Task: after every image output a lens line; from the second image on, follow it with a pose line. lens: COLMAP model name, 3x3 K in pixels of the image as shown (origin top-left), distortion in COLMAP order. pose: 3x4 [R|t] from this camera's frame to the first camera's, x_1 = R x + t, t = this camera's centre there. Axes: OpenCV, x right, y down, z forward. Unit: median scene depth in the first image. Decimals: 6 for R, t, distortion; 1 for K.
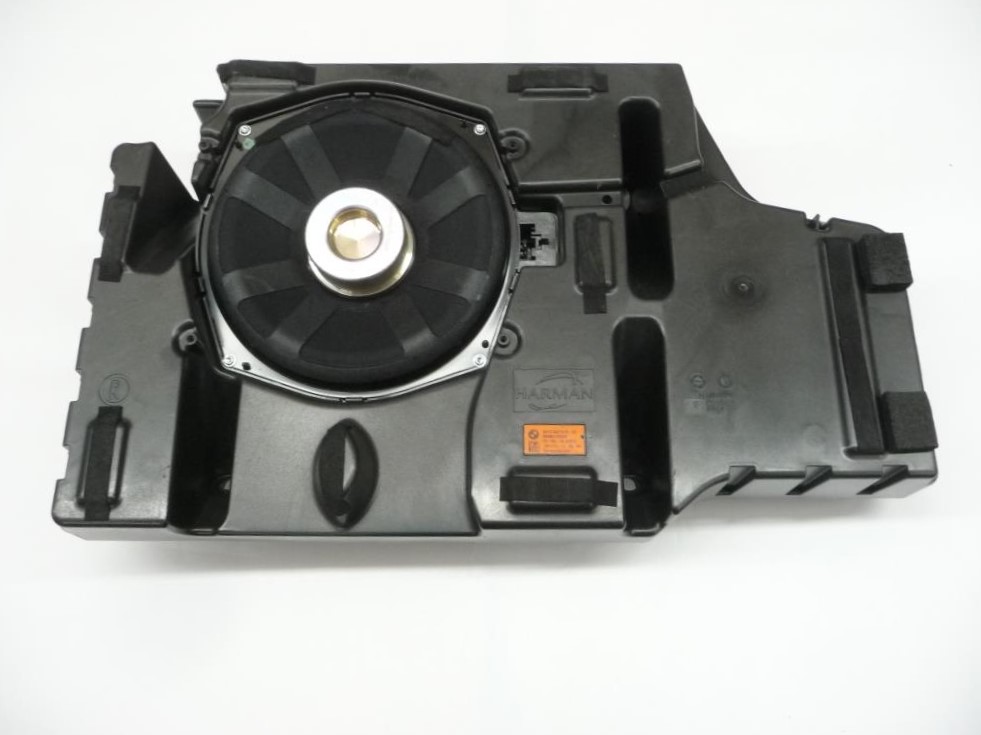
lens RADIAL K [[848.6, 0, 490.5], [0, 848.6, 367.5], [0, 0, 1]] dist [-0.013878, 0.001610]
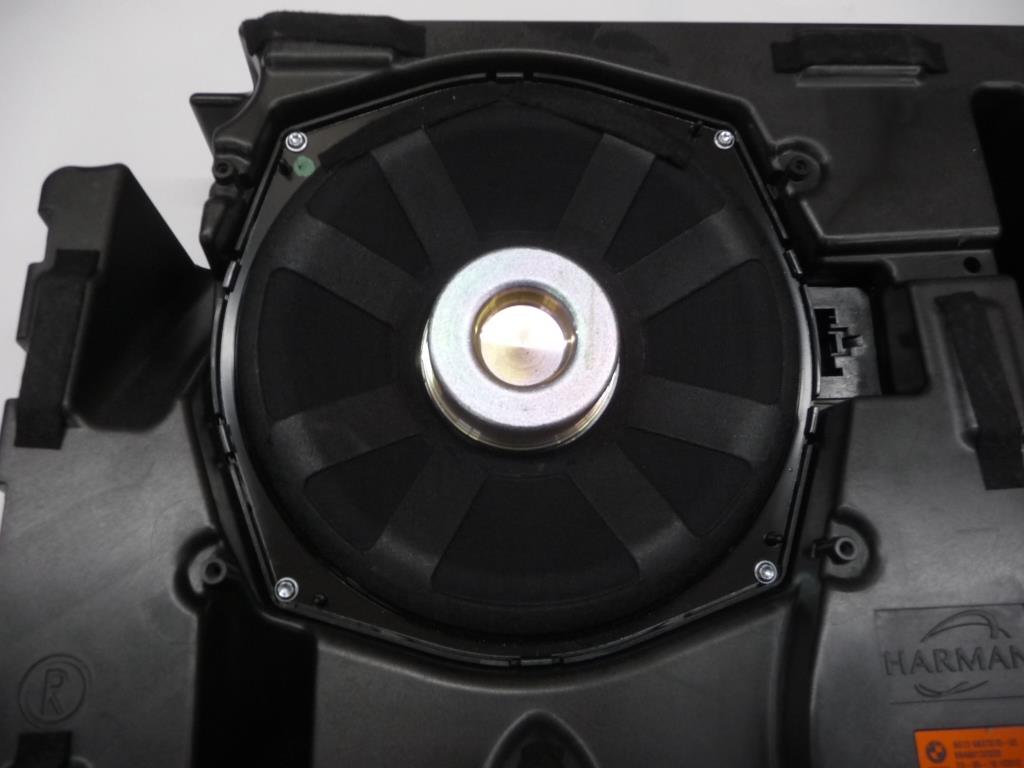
lens RADIAL K [[829.0, 0, 512.0], [0, 829.0, 384.0], [0, 0, 1]] dist [-0.015286, -0.002566]
pose [[0.997336, -0.022537, 0.069381, -0.198396], [0.022949, 0.999723, -0.005153, -0.122926], [-0.069245, 0.006732, 0.997577, 0.478278]]
